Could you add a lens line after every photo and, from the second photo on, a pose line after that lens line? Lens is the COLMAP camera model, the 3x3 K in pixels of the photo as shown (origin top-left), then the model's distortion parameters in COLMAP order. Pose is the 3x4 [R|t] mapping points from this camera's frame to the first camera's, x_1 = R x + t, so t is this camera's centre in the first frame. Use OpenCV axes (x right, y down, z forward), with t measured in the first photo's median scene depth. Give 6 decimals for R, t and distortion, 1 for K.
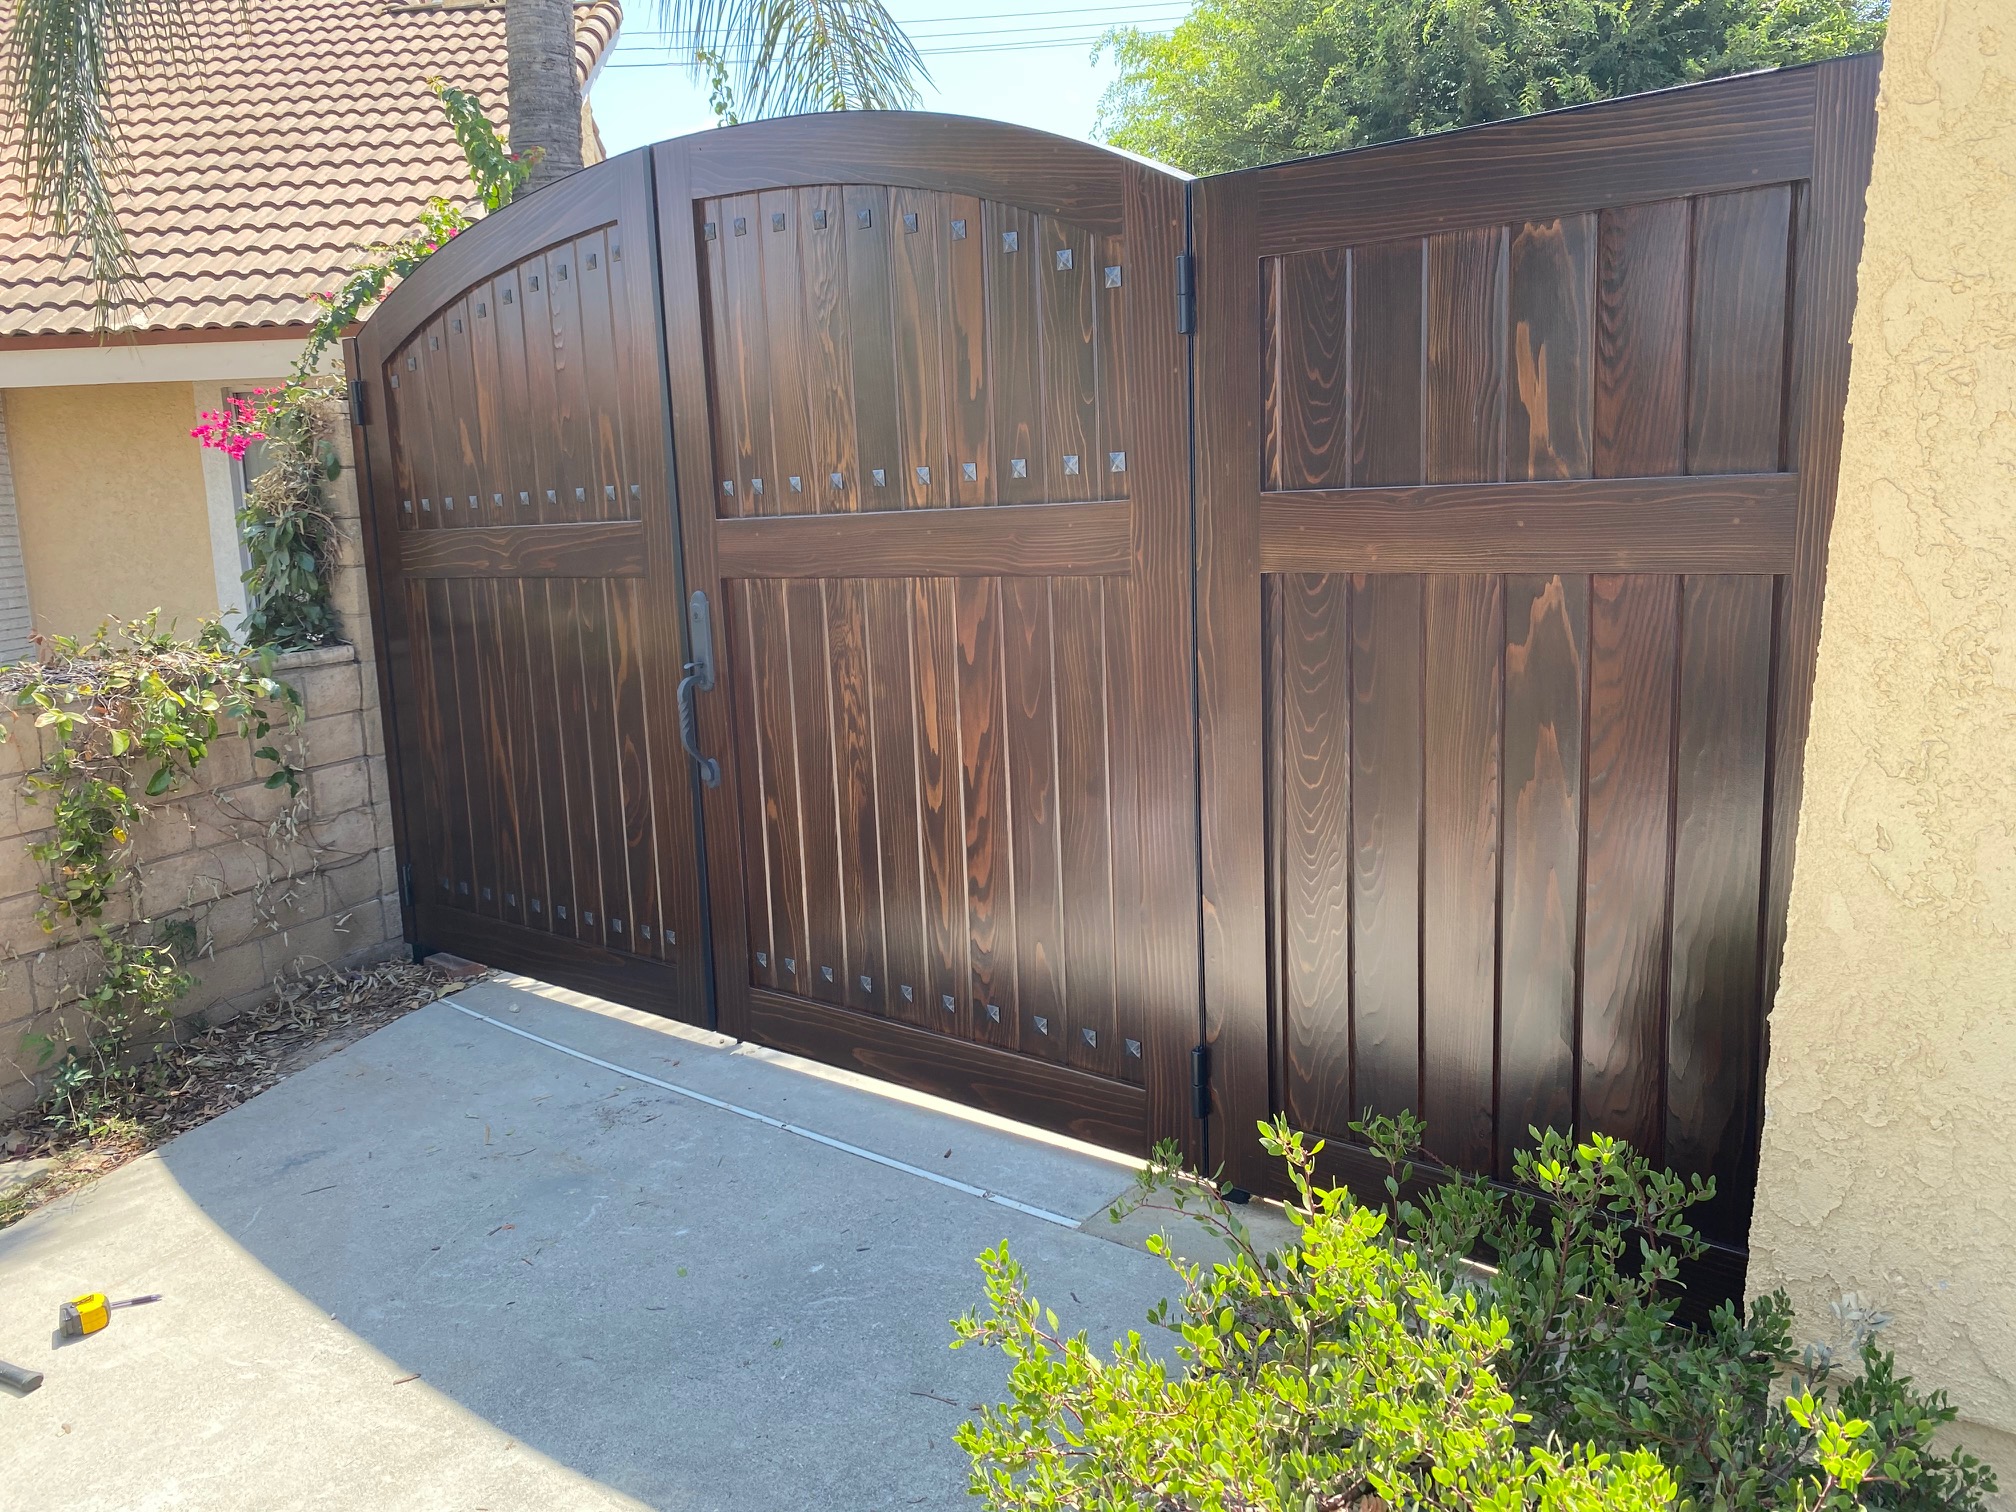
lens RADIAL K [[1604.1, 0, 1008.0], [0, 1604.1, 756.0], [0, 0, 1]] dist [0.015715, -0.005599]
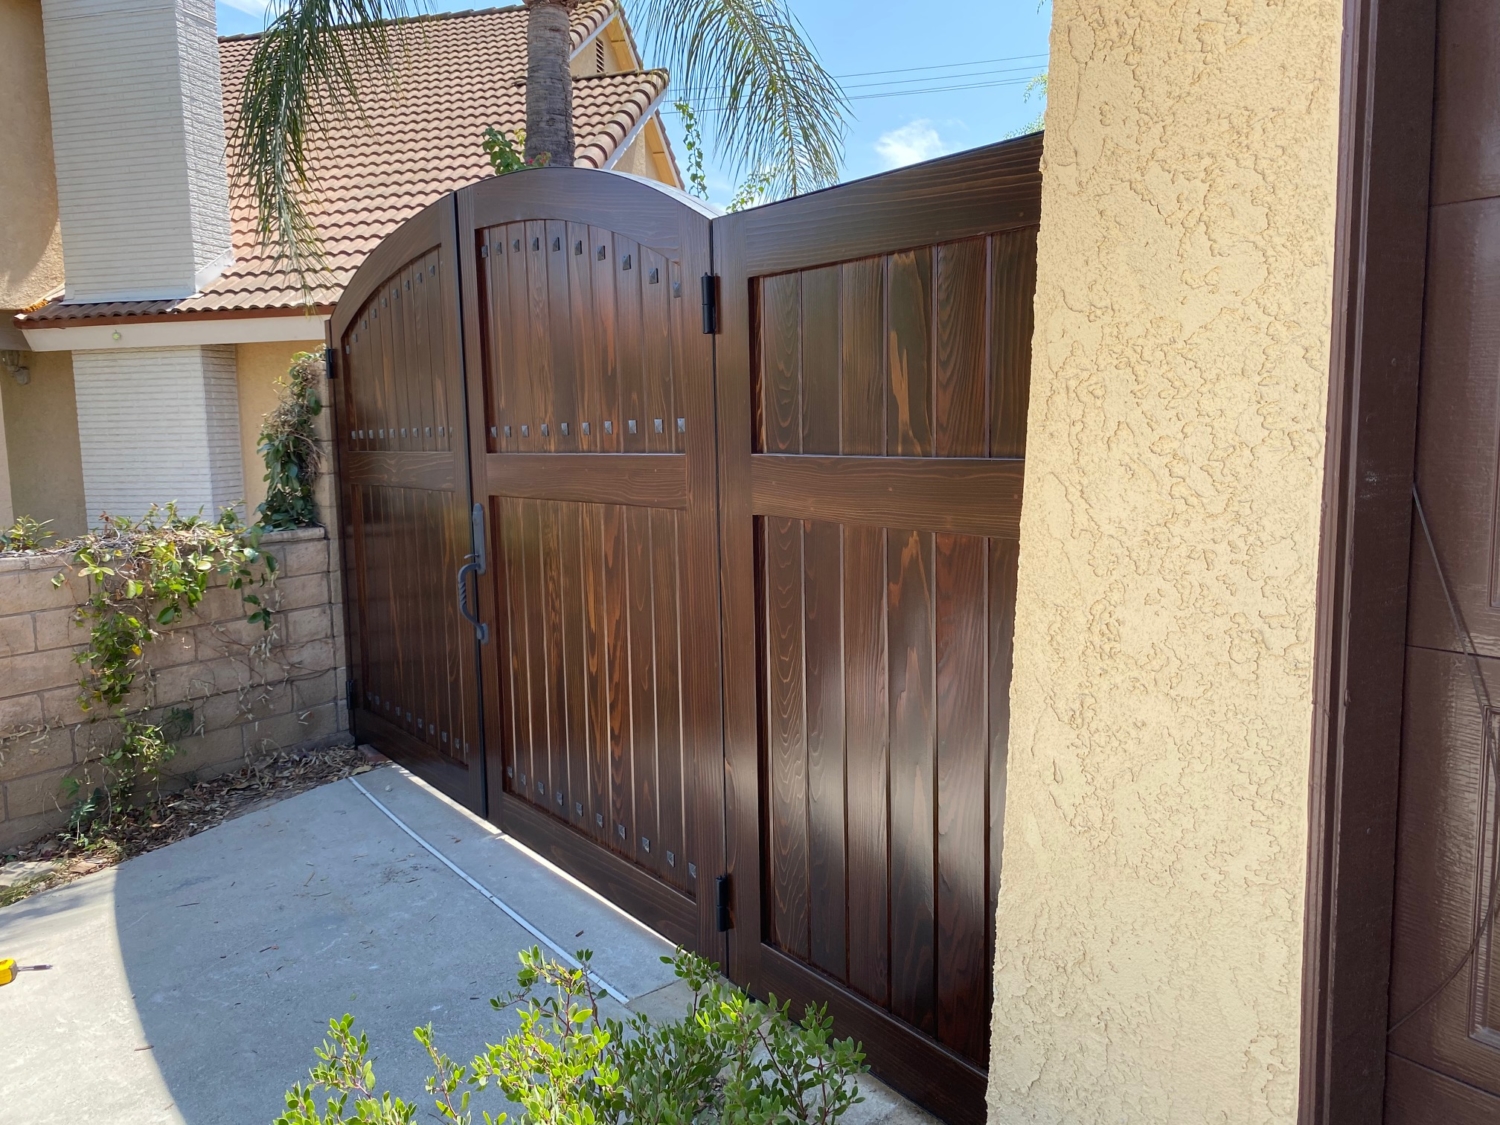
lens RADIAL K [[1193.5, 0, 750.0], [0, 1193.5, 562.5], [0, 0, 1]] dist [0.015715, -0.005599]
pose [[0.970702, 0.048230, -0.235398, 0.272337], [-0.056430, 0.998008, -0.028219, -0.034157], [0.233568, 0.040676, 0.971489, 0.044005]]
